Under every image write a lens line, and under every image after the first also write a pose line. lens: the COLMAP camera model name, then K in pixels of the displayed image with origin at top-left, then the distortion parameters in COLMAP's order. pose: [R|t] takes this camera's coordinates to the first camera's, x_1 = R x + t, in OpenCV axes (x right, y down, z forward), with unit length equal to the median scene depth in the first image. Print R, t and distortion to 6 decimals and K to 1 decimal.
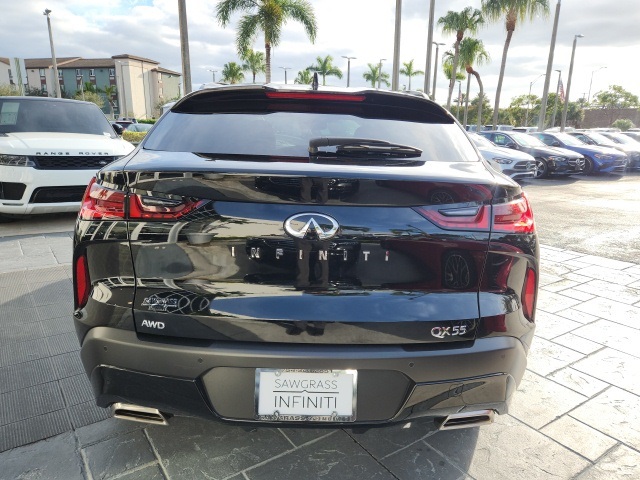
lens RADIAL K [[455.9, 0, 331.4], [0, 455.9, 247.5], [0, 0, 1]] dist [0.075672, -0.066367]
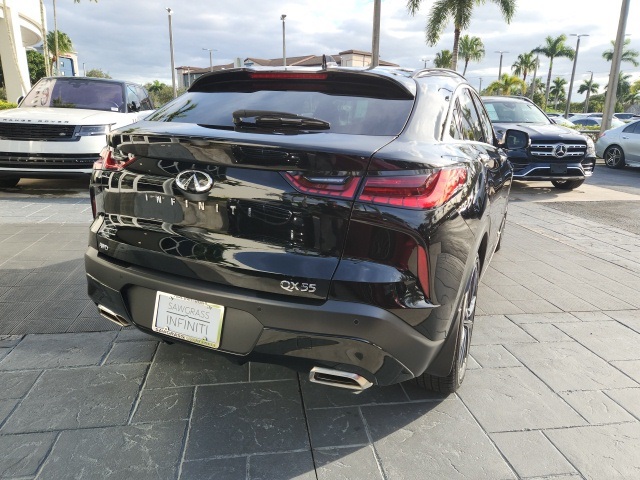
lens RADIAL K [[455.9, 0, 329.3], [0, 455.9, 241.8], [0, 0, 1]] dist [0.075672, -0.066367]
pose [[0.899052, 0.117438, -0.421798, 0.587217], [-0.113116, 0.992953, 0.035355, 0.022494], [0.422977, 0.015926, 0.906000, 0.033641]]
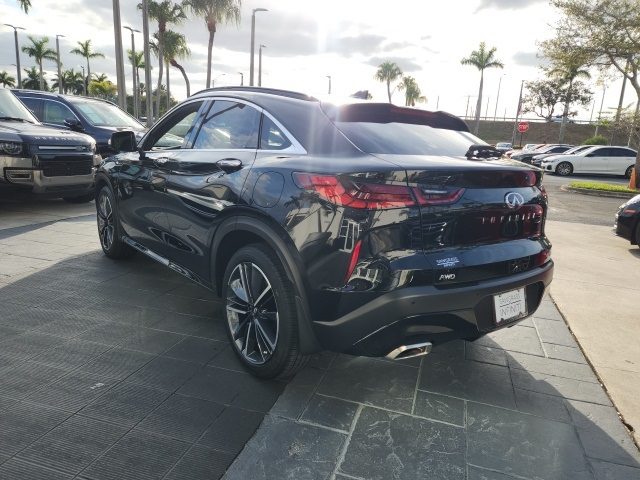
lens RADIAL K [[455.9, 0, 322.3], [0, 455.9, 242.7], [0, 0, 1]] dist [0.075672, -0.066367]
pose [[0.805091, -0.105280, 0.583734, -0.681519], [0.101535, 0.994058, 0.039247, -0.011062], [-0.584397, 0.027672, 0.810996, 0.047382]]
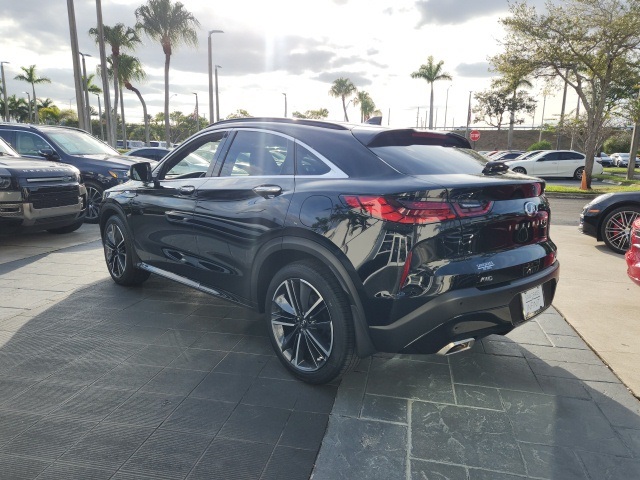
lens RADIAL K [[455.9, 0, 317.8], [0, 455.9, 245.1], [0, 0, 1]] dist [0.075672, -0.066367]
pose [[0.751365, -0.137815, 0.645336, -0.841541], [0.160803, 0.986707, 0.023495, -0.034855], [-0.639995, 0.086119, 0.763538, 0.071098]]
